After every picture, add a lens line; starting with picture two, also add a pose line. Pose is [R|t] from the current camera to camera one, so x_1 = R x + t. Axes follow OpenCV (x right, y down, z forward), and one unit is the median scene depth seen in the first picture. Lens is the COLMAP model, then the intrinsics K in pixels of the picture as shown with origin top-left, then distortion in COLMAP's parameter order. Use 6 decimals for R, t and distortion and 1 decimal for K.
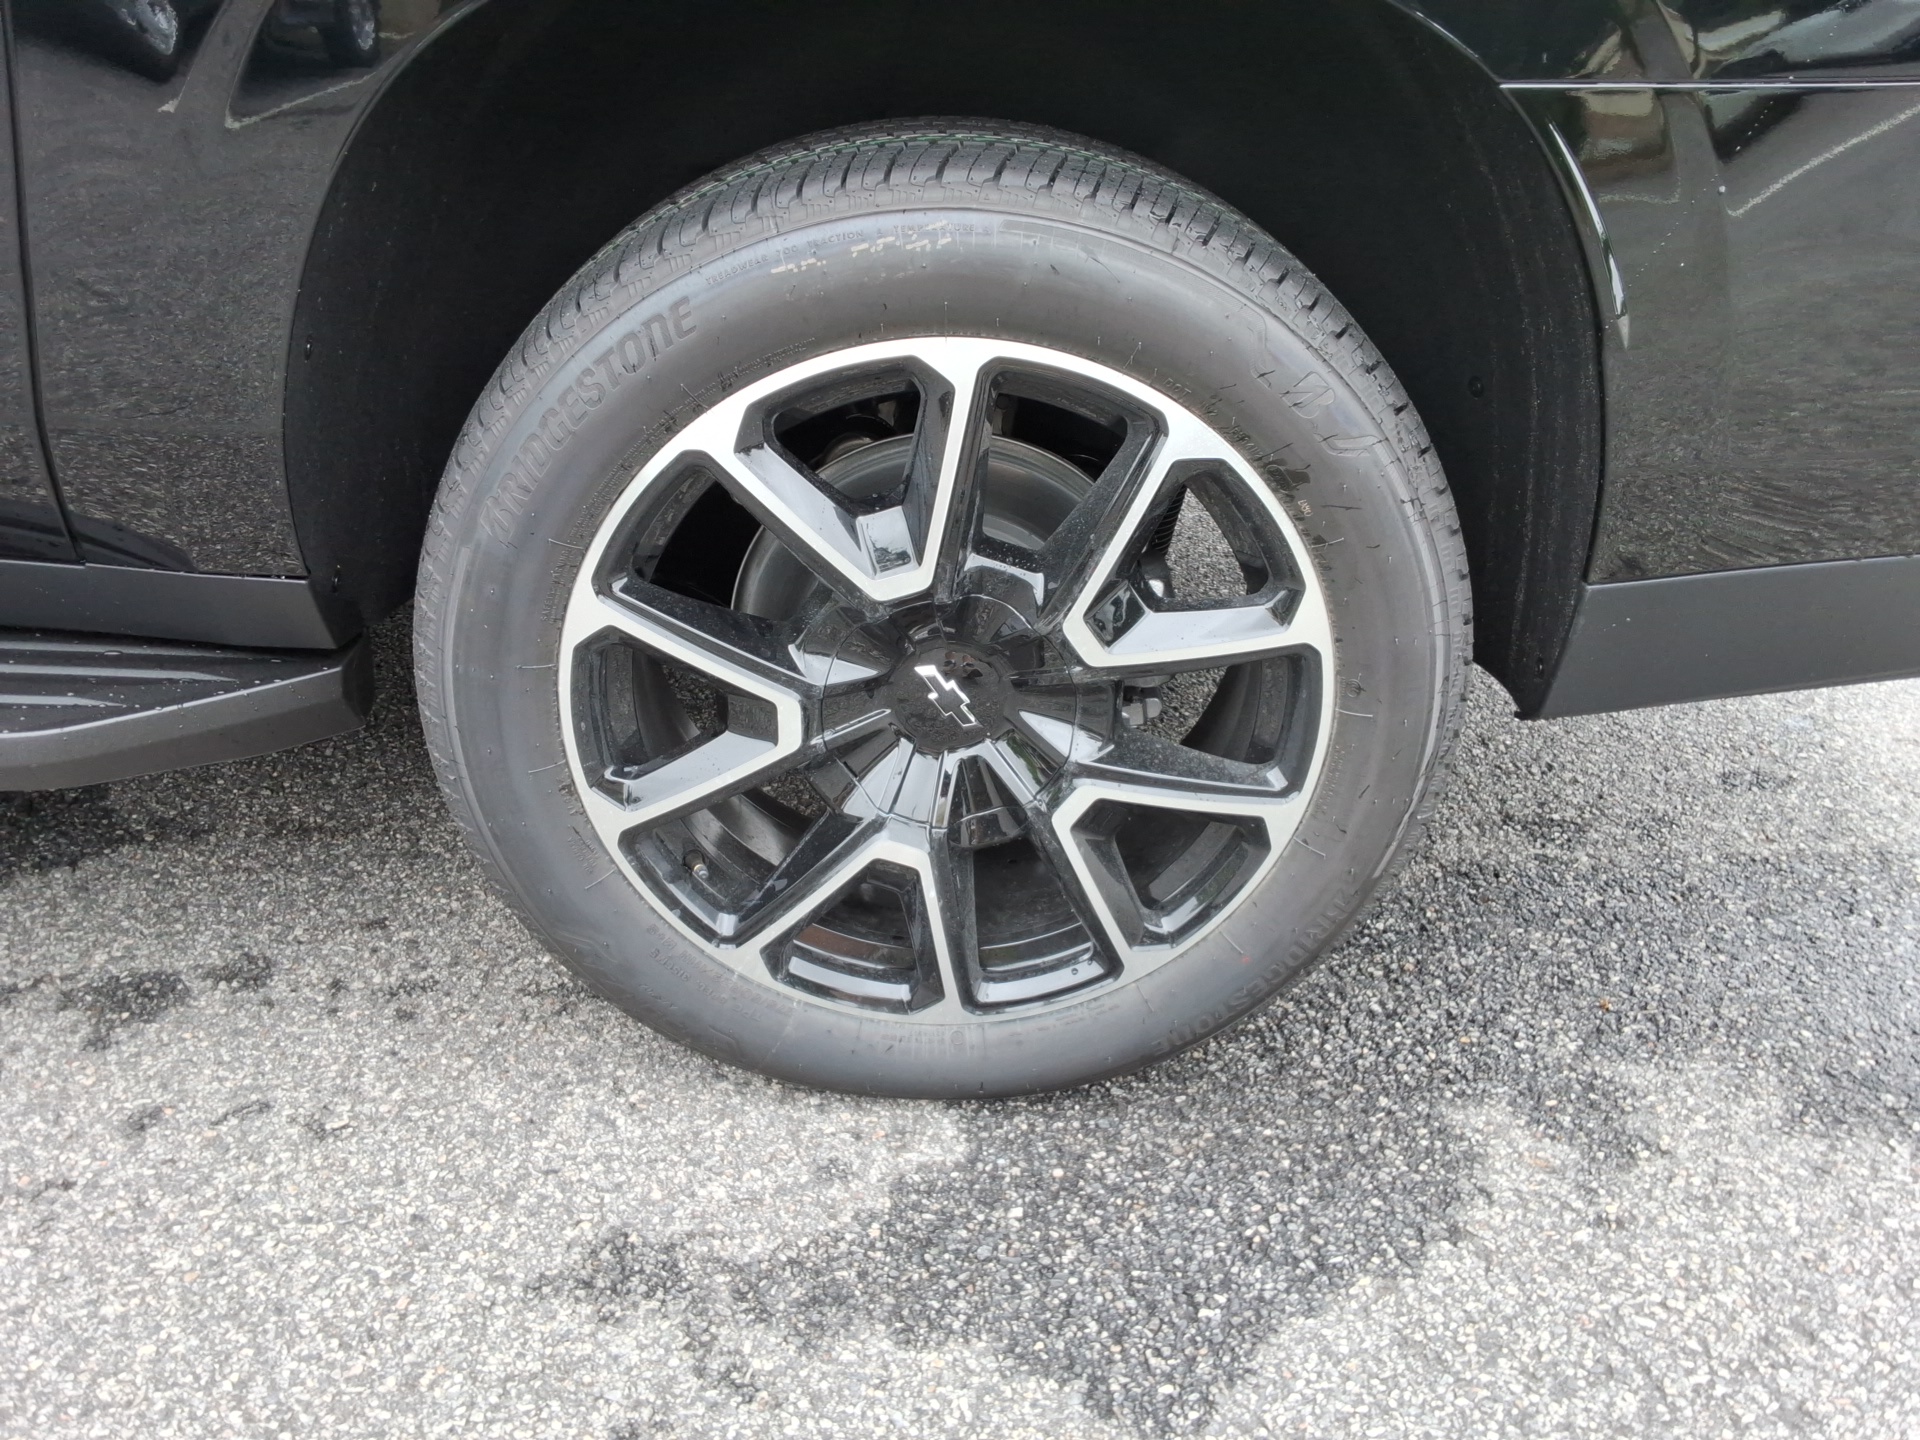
lens RADIAL K [[1549.6, 0, 966.4], [0, 1549.6, 701.1], [0, 0, 1]] dist [0.110544, -0.189918]
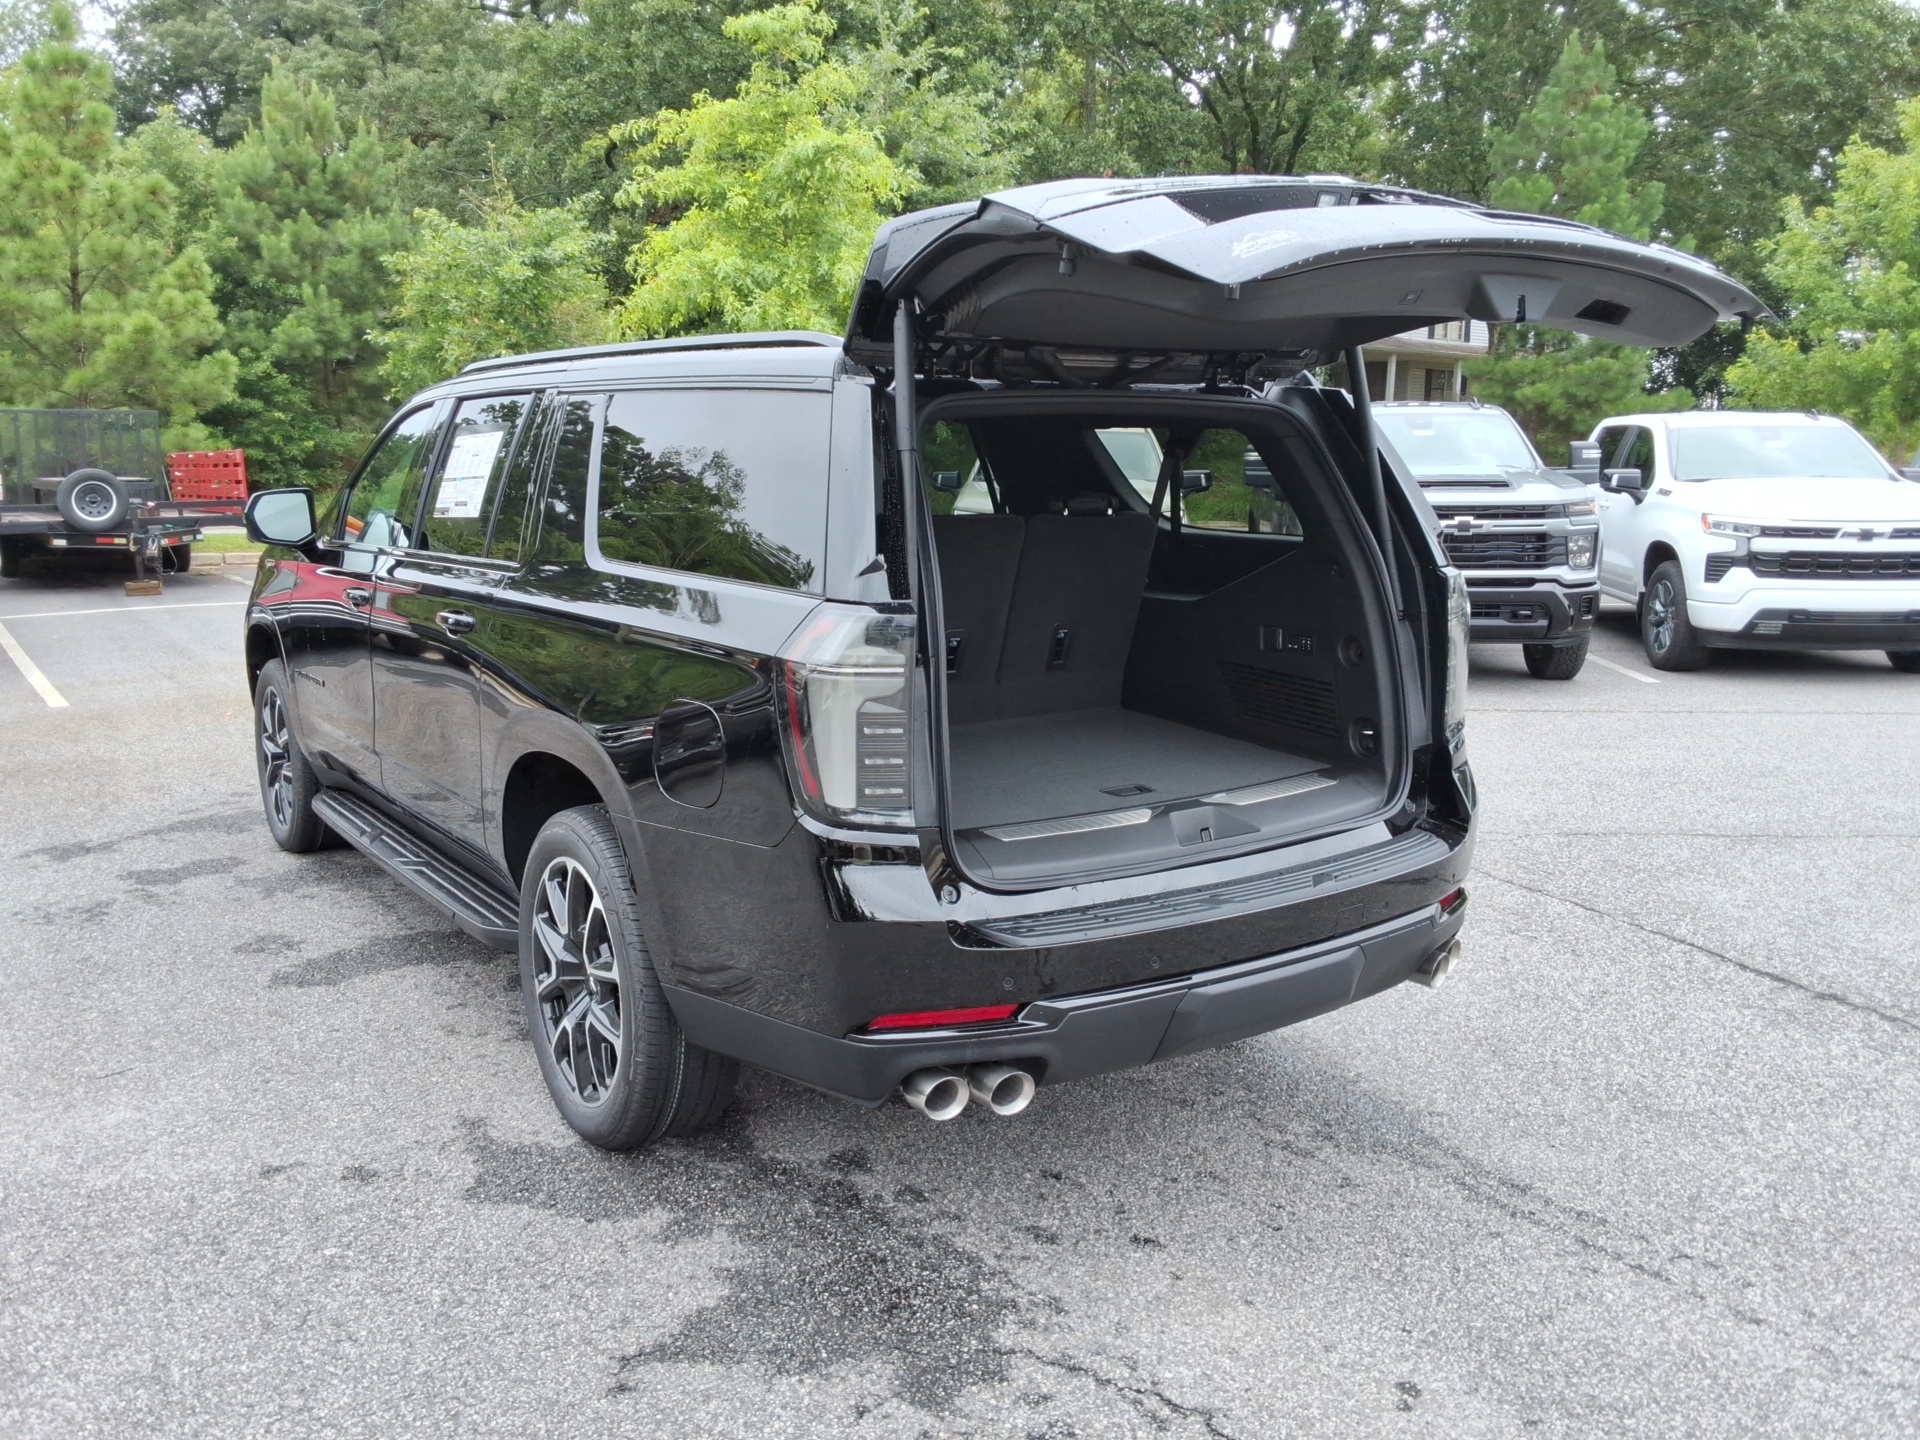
lens RADIAL K [[1536.3, 0, 978.3], [0, 1536.3, 695.9], [0, 0, 1]] dist [0.106594, -0.169881]
pose [[0.552899, 0.073233, -0.830024, 2.902352], [-0.366211, 0.916124, -0.163113, -0.292807], [0.748460, 0.394149, 0.533343, -0.265385]]
